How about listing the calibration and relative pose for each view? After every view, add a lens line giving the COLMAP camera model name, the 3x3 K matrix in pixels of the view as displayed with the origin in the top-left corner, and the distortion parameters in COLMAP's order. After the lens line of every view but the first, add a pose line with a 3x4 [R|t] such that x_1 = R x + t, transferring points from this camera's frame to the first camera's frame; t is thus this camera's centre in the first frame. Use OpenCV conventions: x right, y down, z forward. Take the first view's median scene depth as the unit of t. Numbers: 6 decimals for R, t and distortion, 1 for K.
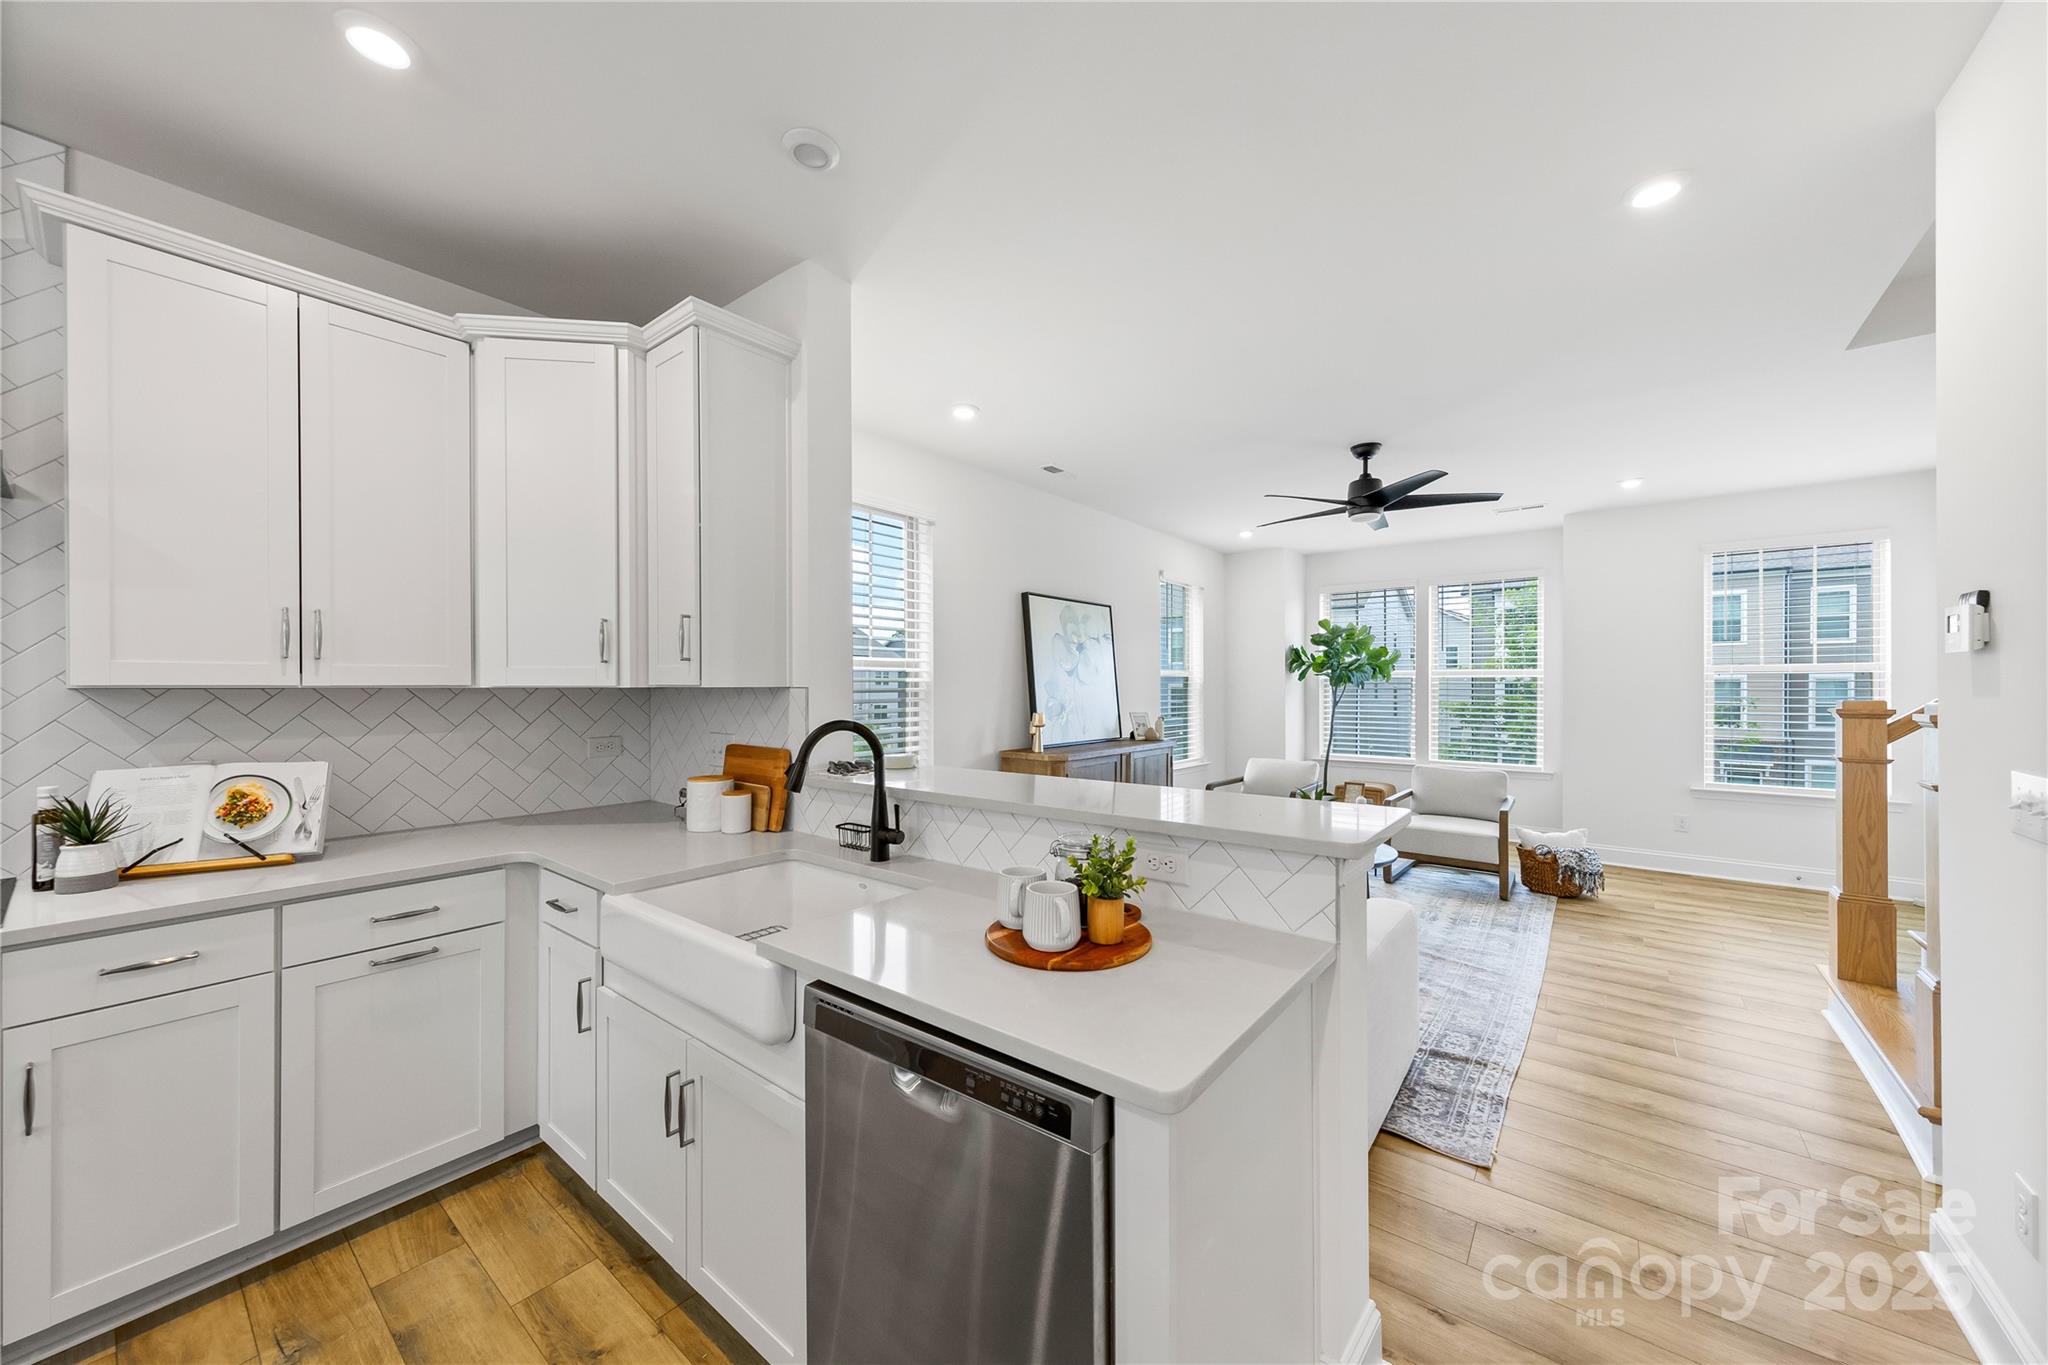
lens RADIAL K [[730.7, 0, 1027.7], [0, 730.7, 685.8], [0, 0, 1]] dist [0.002243, -0.000926]
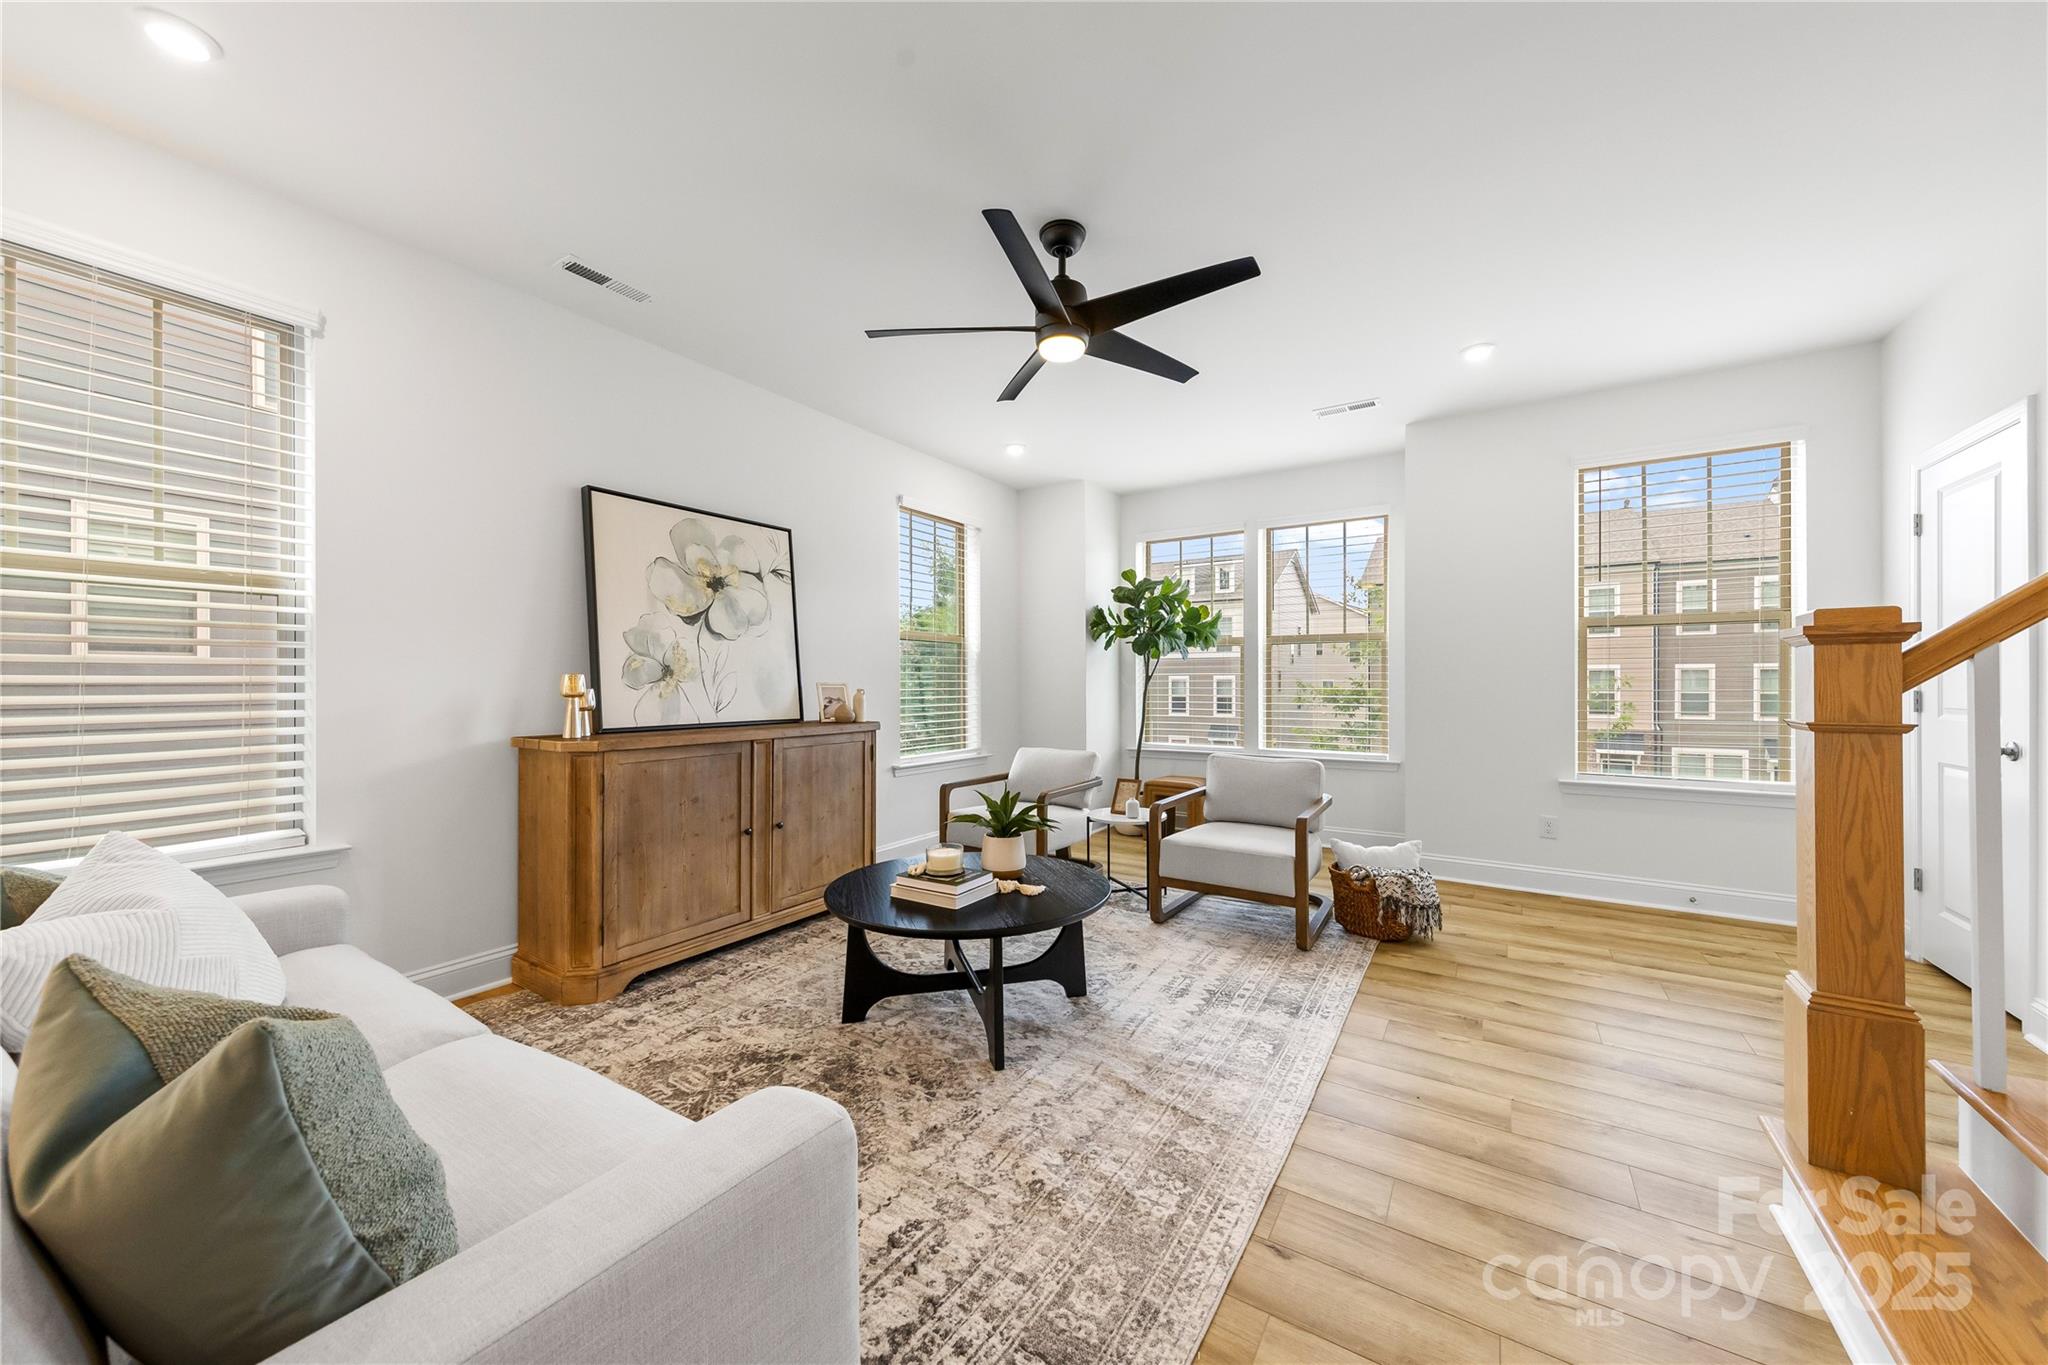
lens RADIAL K [[730.7, 0, 1029.8], [0, 730.7, 681.8], [0, 0, 1]] dist [0.002243, -0.000926]
pose [[0.995126, -0.001161, 0.098602, 0.386435], [0.001264, 0.999999, -0.000980, 0.051266], [-0.098601, 0.001100, 0.995126, 0.405627]]
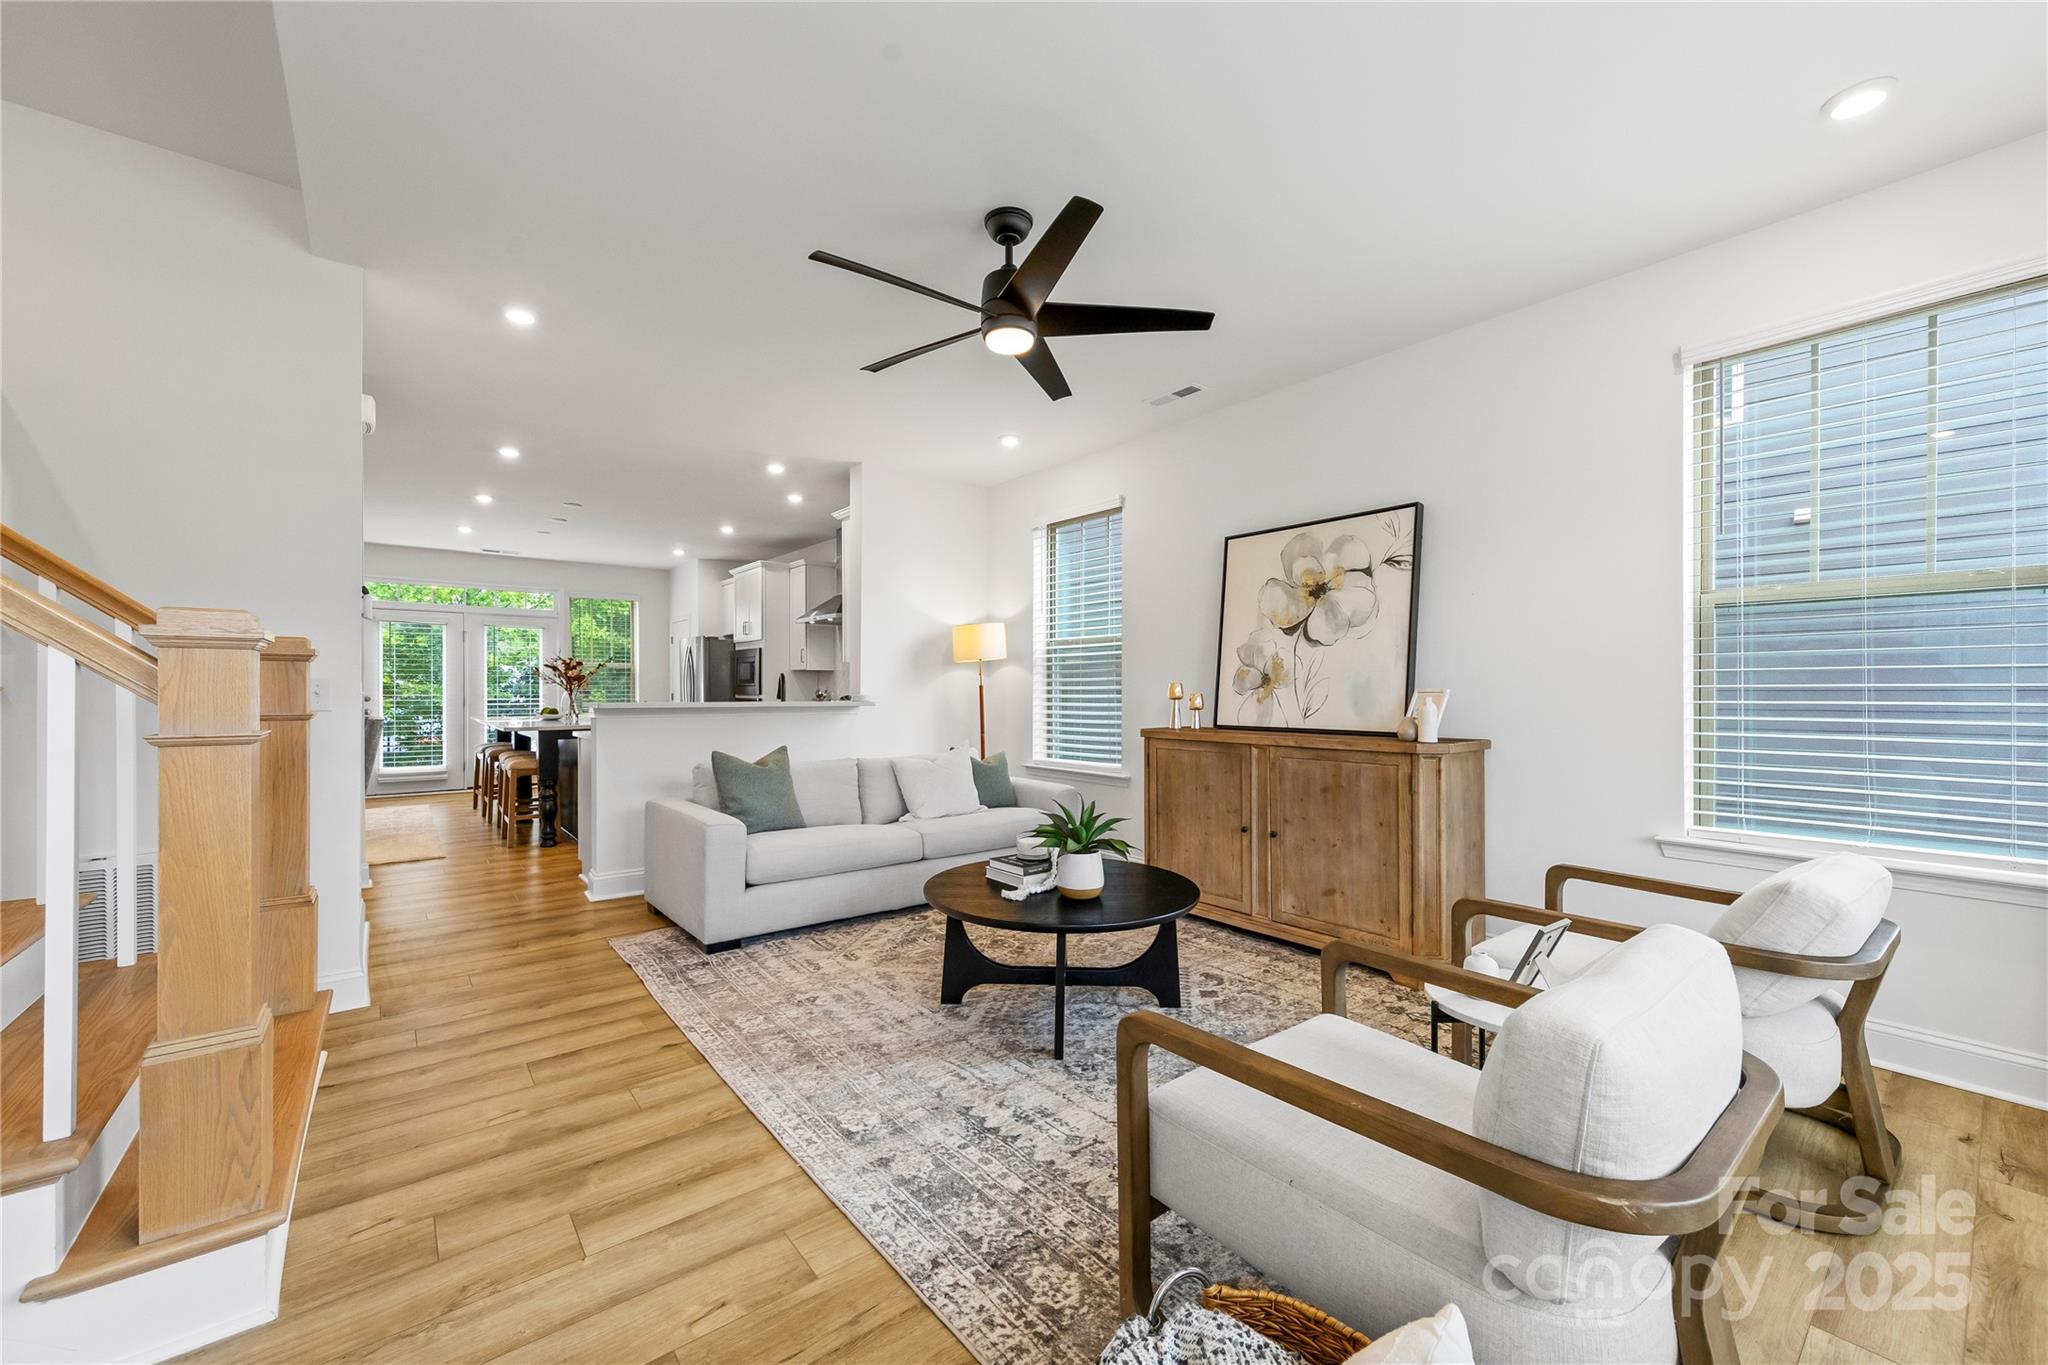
lens RADIAL K [[793.7, 0, 1025.3], [0, 793.7, 688.8], [0, 0, 1]] dist [0.000510, 0.000090]
pose [[-0.216834, -0.001798, -0.976207, 1.118331], [-0.000598, 0.999998, -0.001709, 0.052263], [0.976208, 0.000213, -0.216835, 1.188019]]
